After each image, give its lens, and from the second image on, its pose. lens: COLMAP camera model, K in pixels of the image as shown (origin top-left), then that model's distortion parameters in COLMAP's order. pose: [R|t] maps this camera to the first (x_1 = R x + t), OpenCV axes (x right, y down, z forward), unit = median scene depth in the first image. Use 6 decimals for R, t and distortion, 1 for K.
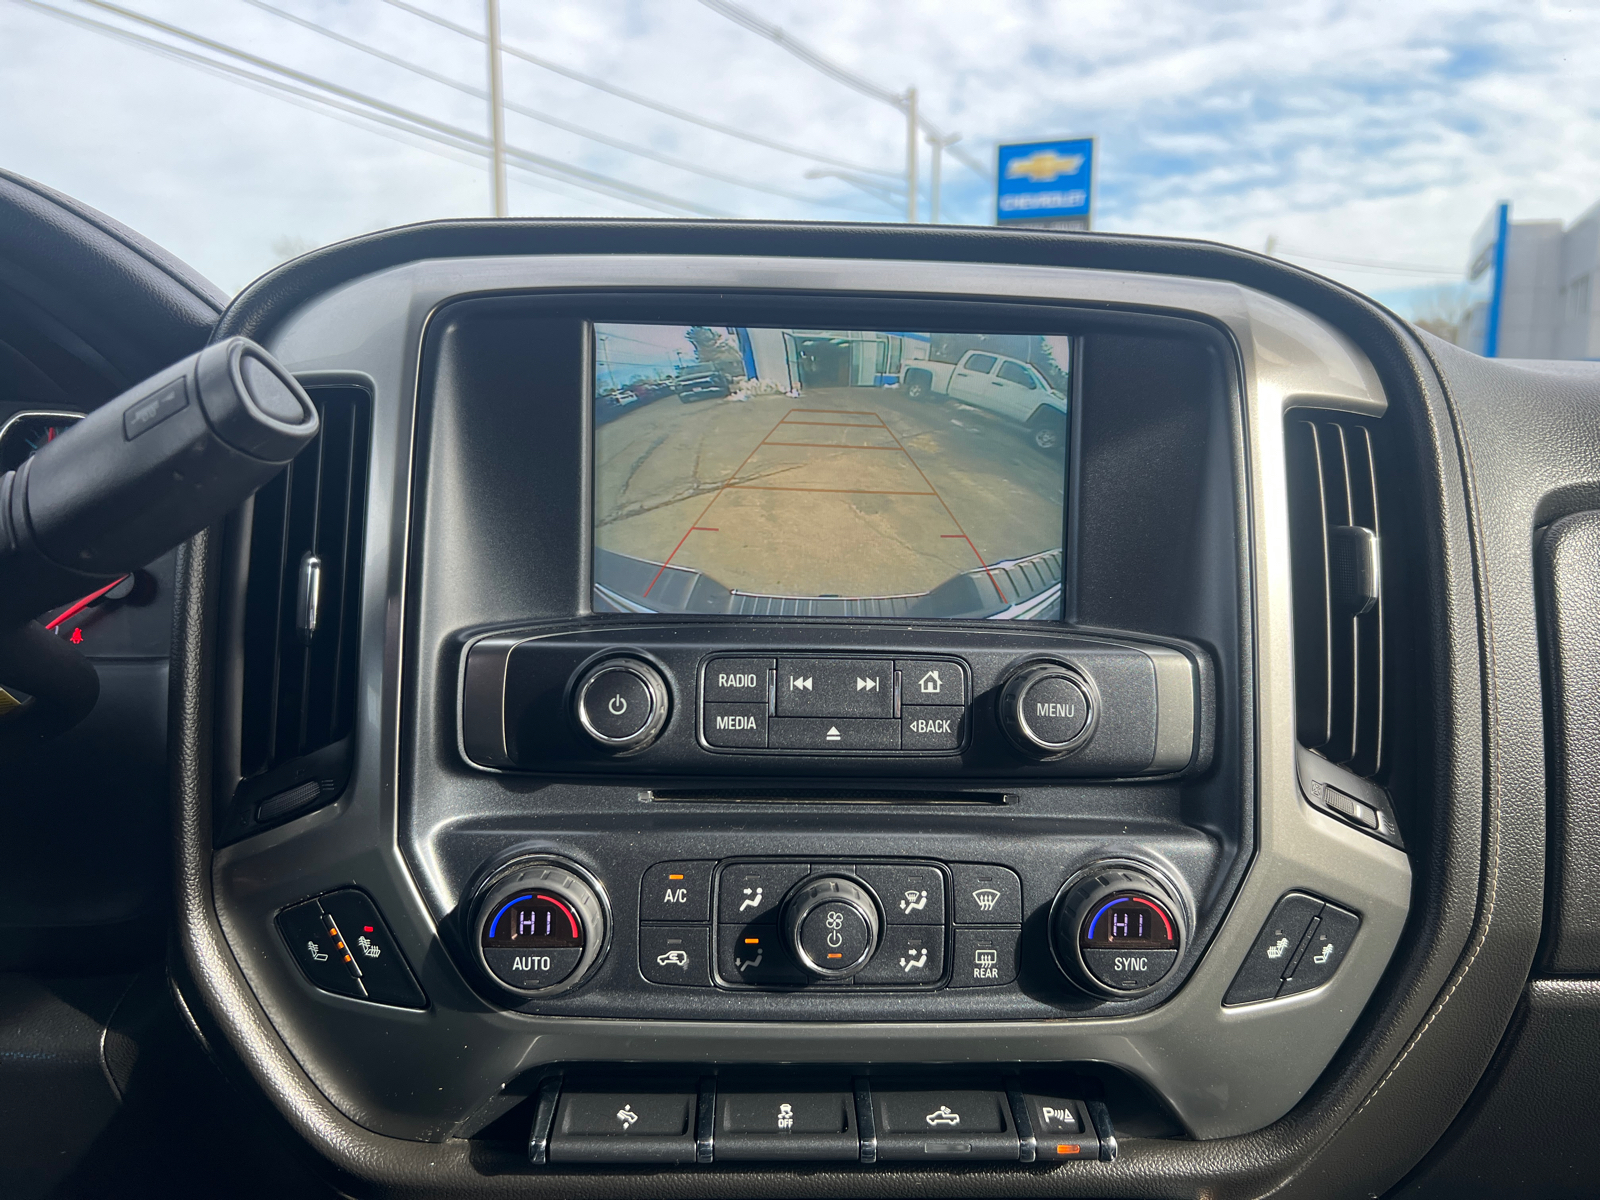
lens RADIAL K [[1202.9, 0, 783.7], [0, 1202.9, 608.2], [0, 0, 1]] dist [0.050401, -0.059477]
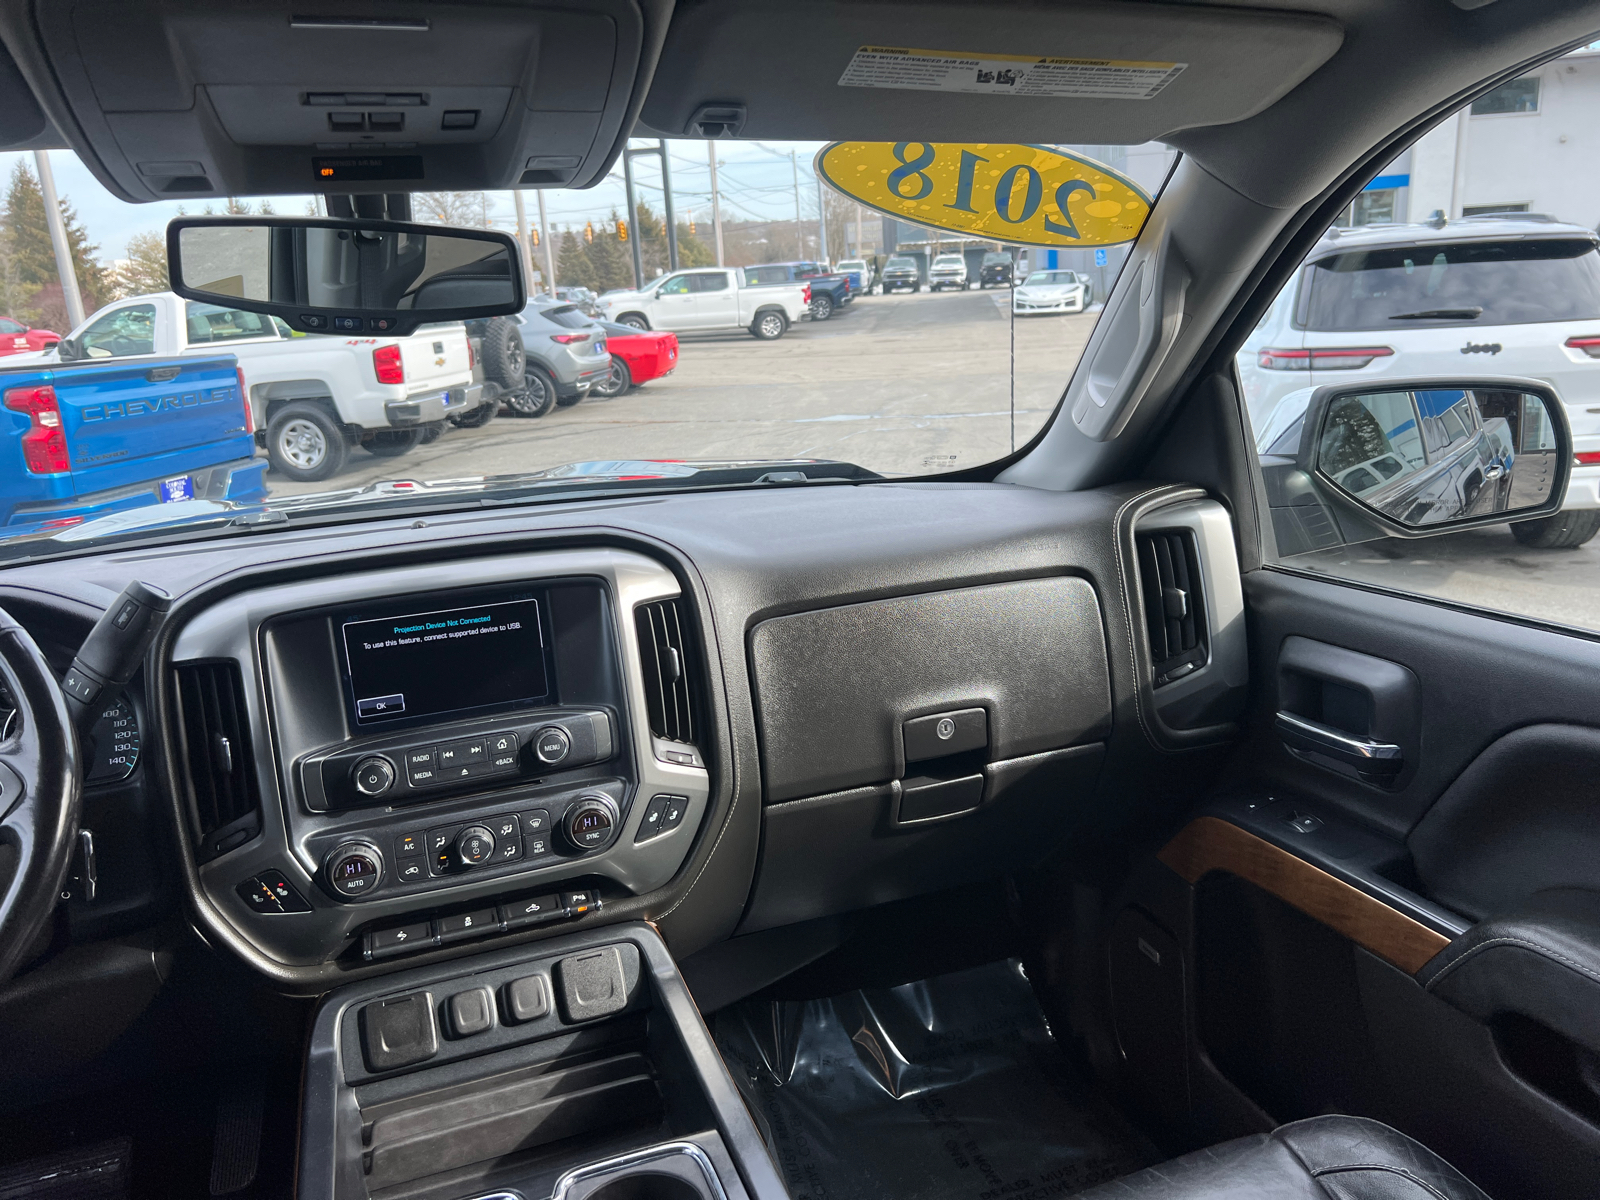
lens RADIAL K [[1202.9, 0, 802.3], [0, 1202.9, 603.8], [0, 0, 1]] dist [0.050401, -0.059477]
pose [[0.948922, -0.143318, 0.281080, 0.000725], [0.110734, 0.985488, 0.128649, -0.007067], [-0.295439, -0.090953, 0.951022, -0.022808]]
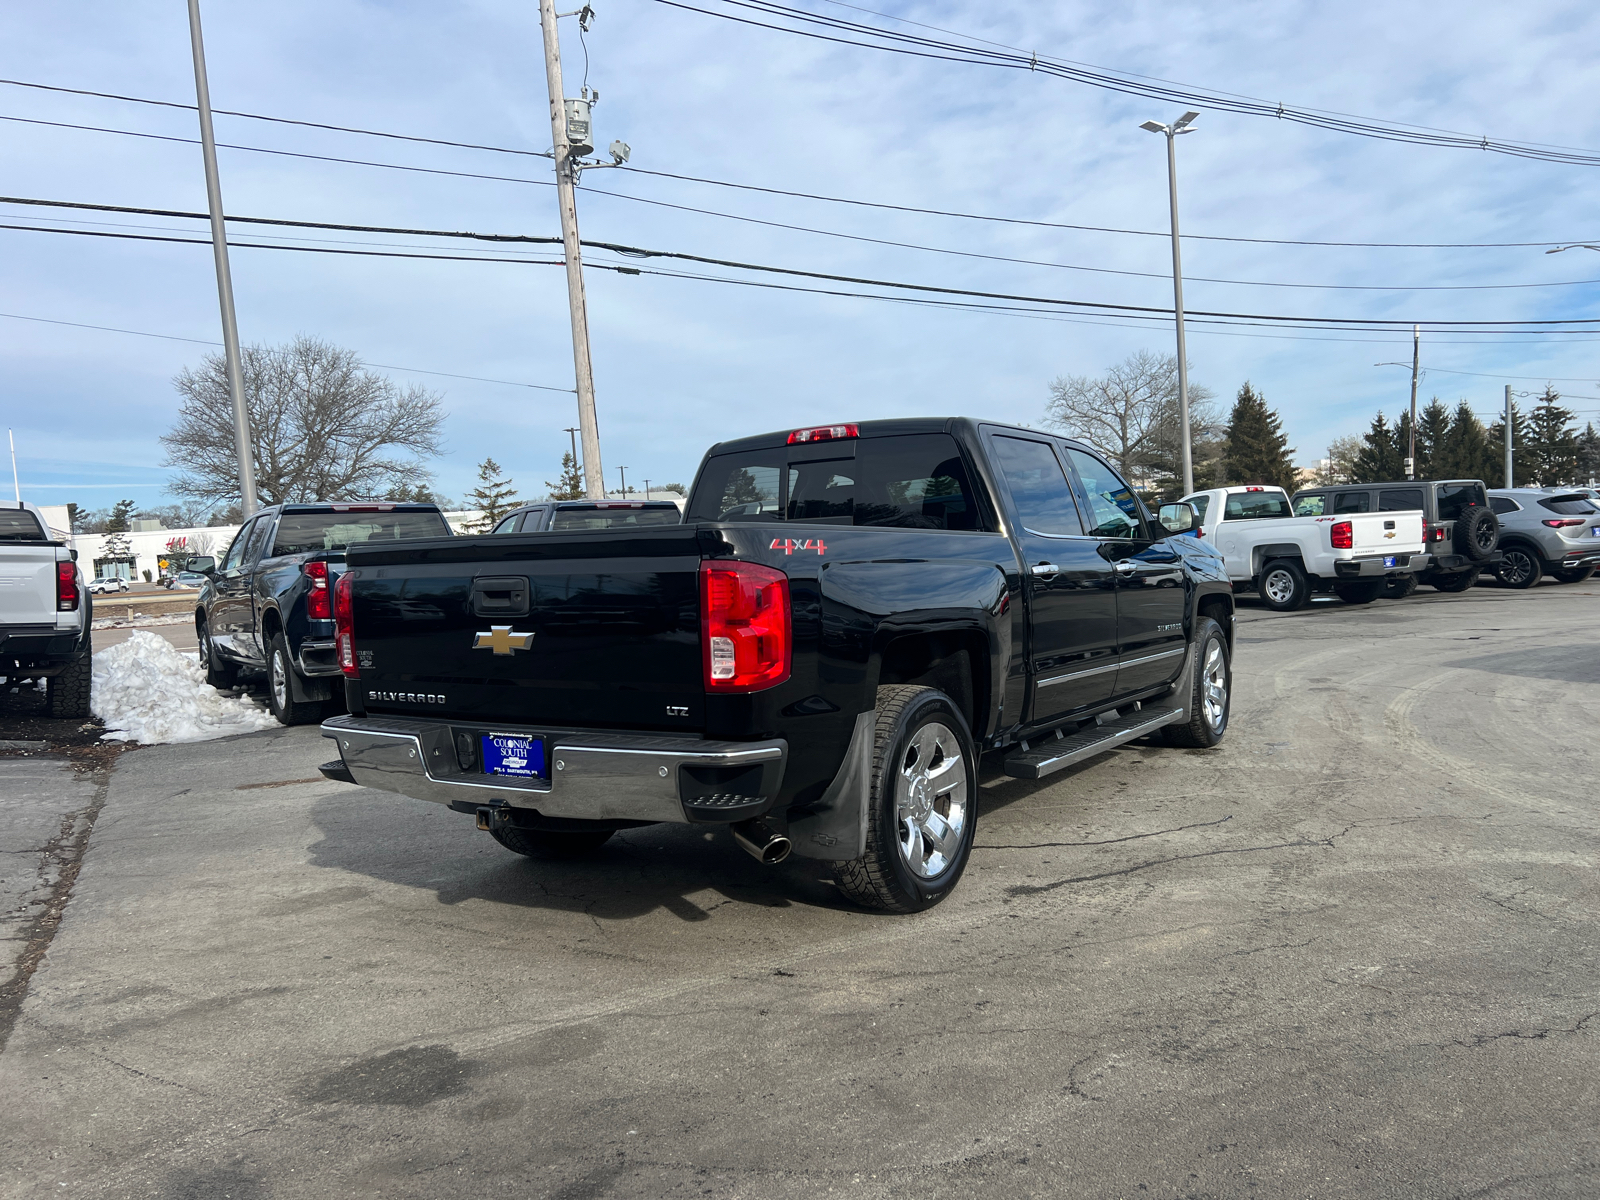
lens RADIAL K [[1202.9, 0, 794.5], [0, 1202.9, 605.8], [0, 0, 1]] dist [0.050401, -0.059477]
pose [[0.823012, -0.021948, -0.567599, 0.110340], [-0.020148, 0.997496, -0.067786, 0.030849], [0.567666, 0.067225, 0.820510, -0.223932]]
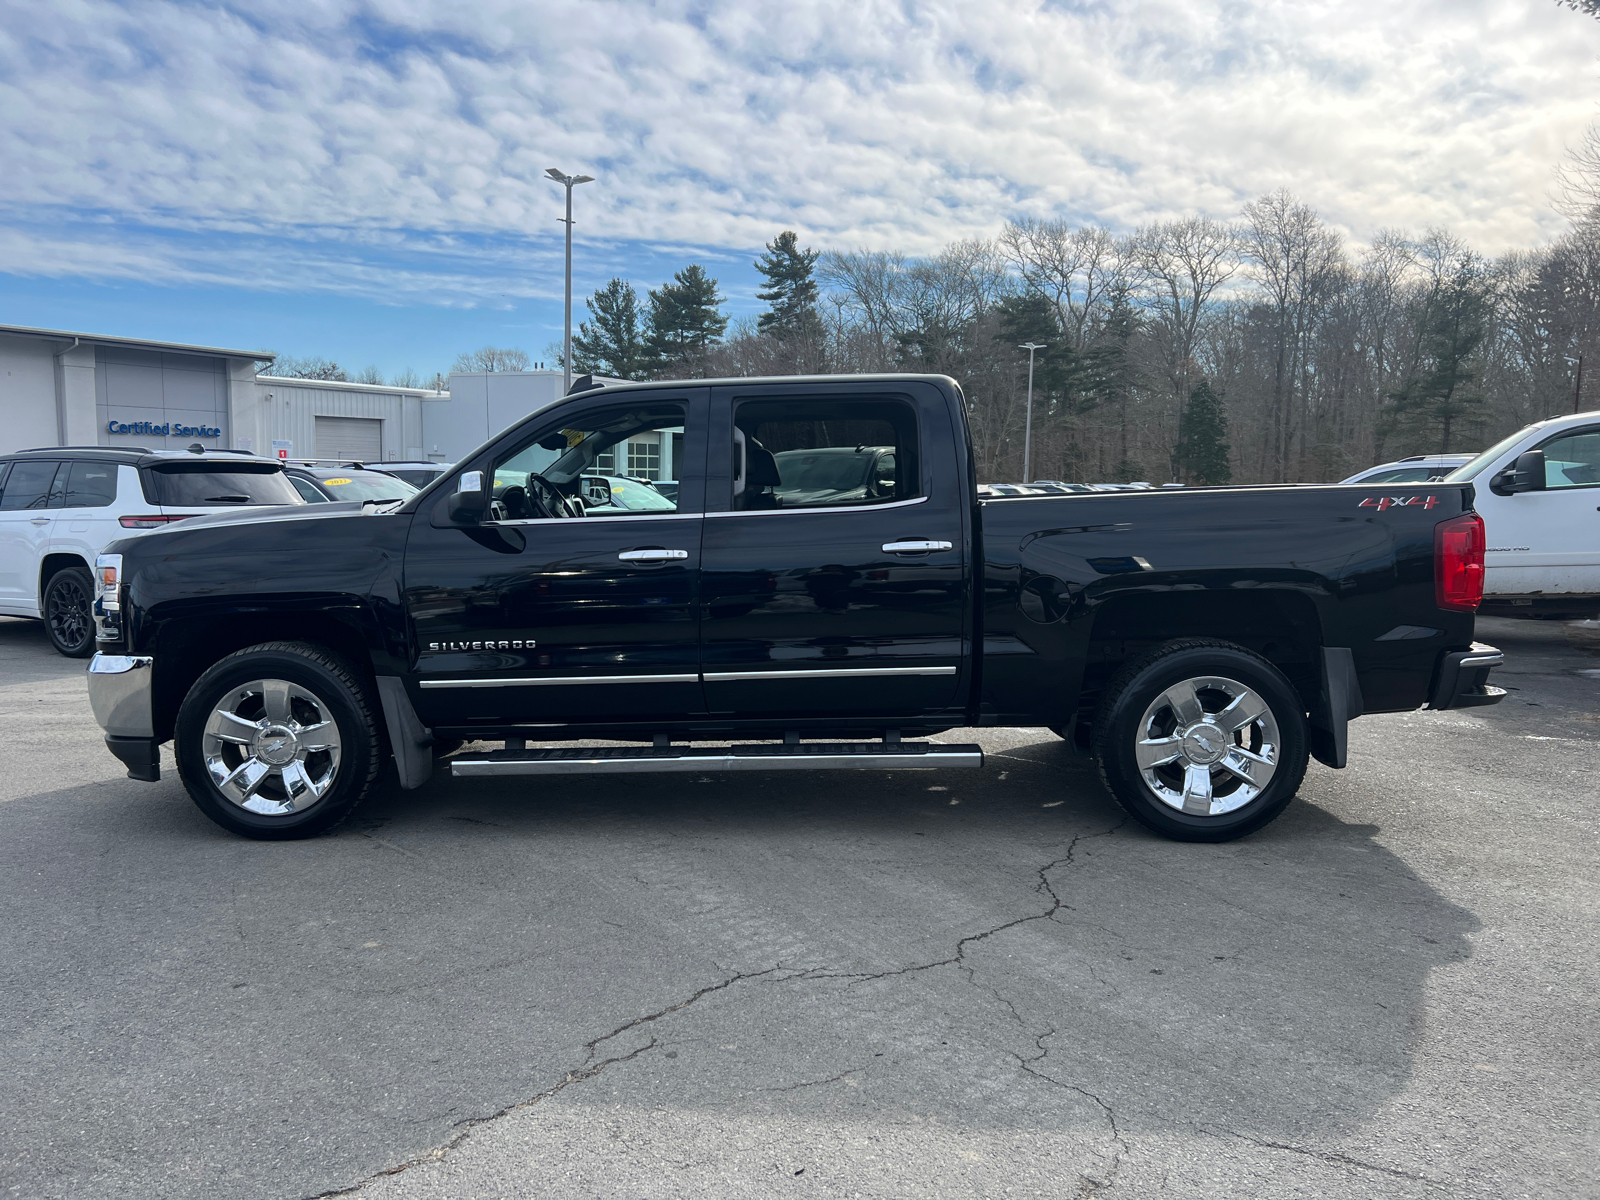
lens RADIAL K [[1202.9, 0, 788.1], [0, 1202.9, 643.5], [0, 0, 1]] dist [0.050401, -0.059477]
pose [[0.041929, -0.141644, 0.989029, -0.195563], [0.135180, 0.981602, 0.134850, -0.000021], [-0.989934, 0.128043, 0.060305, -0.043401]]
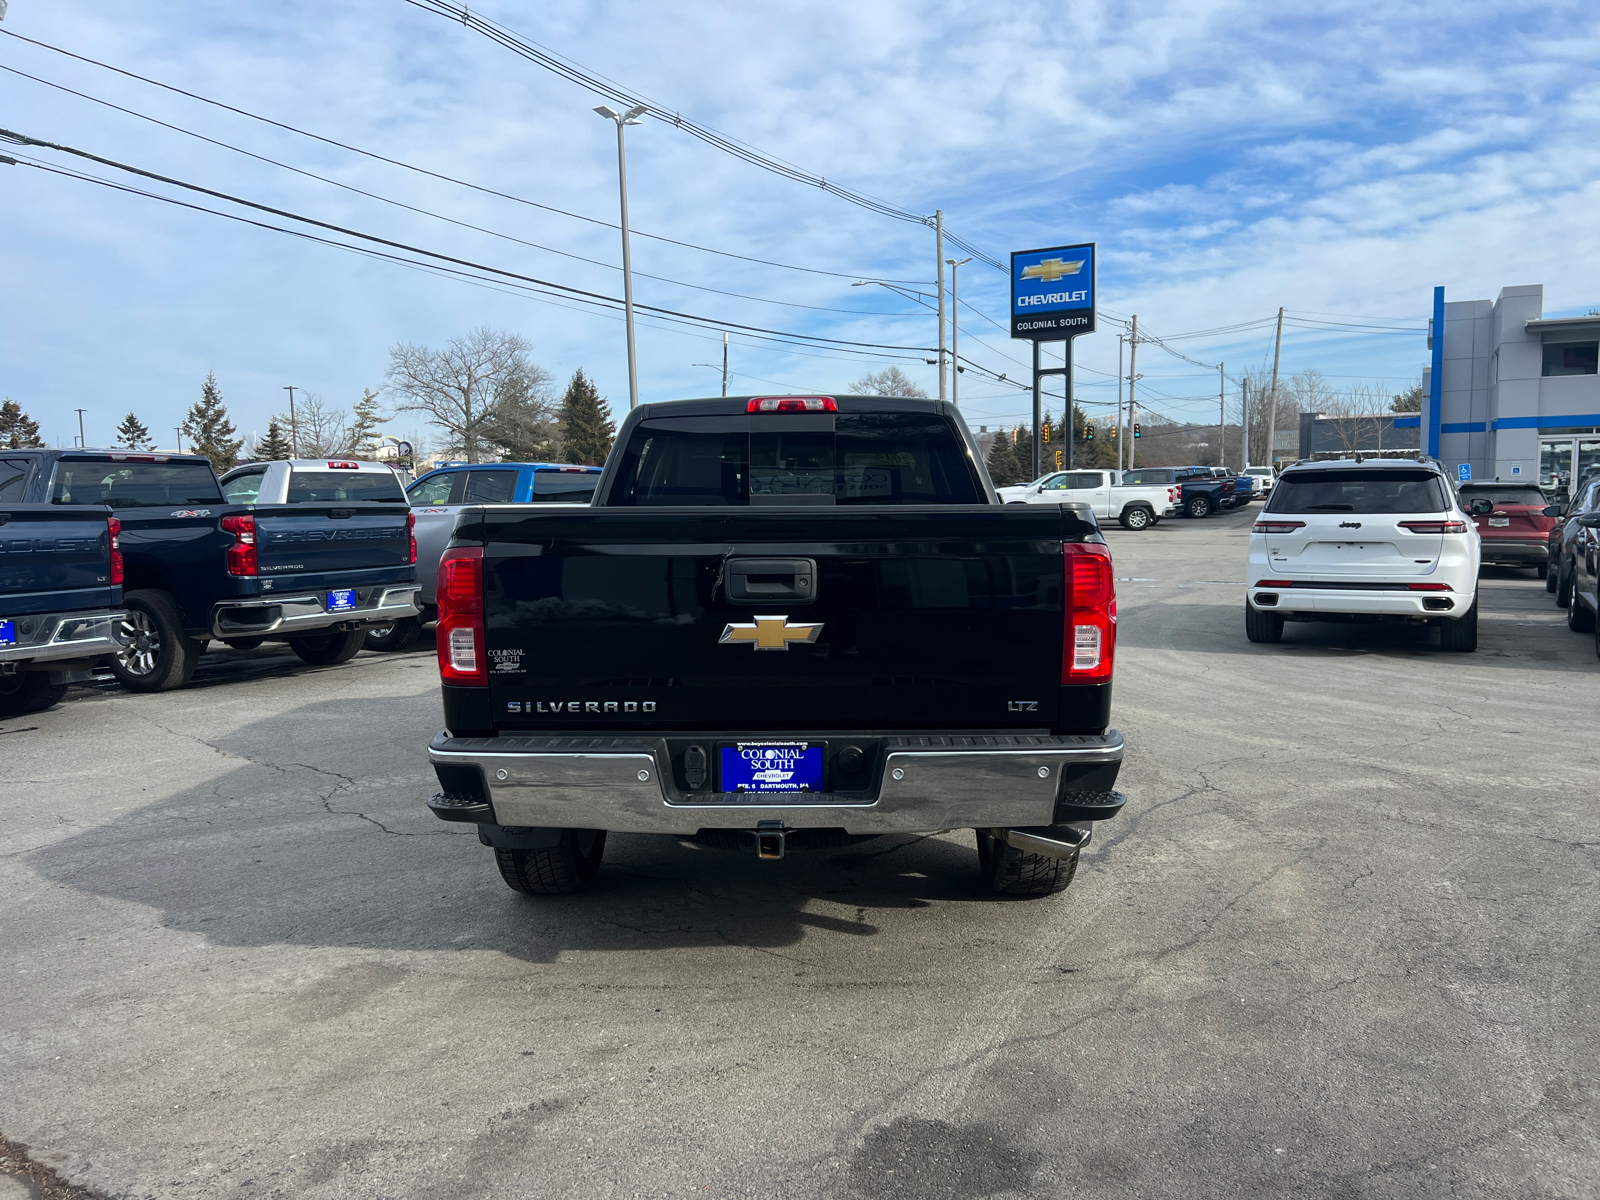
lens RADIAL K [[1202.9, 0, 788.4], [0, 1202.9, 599.5], [0, 0, 1]] dist [0.050401, -0.059477]
pose [[0.998529, -0.020821, -0.050059, 0.011080], [0.018184, 0.998451, -0.052575, 0.029040], [0.051076, 0.051587, 0.997362, -0.244934]]
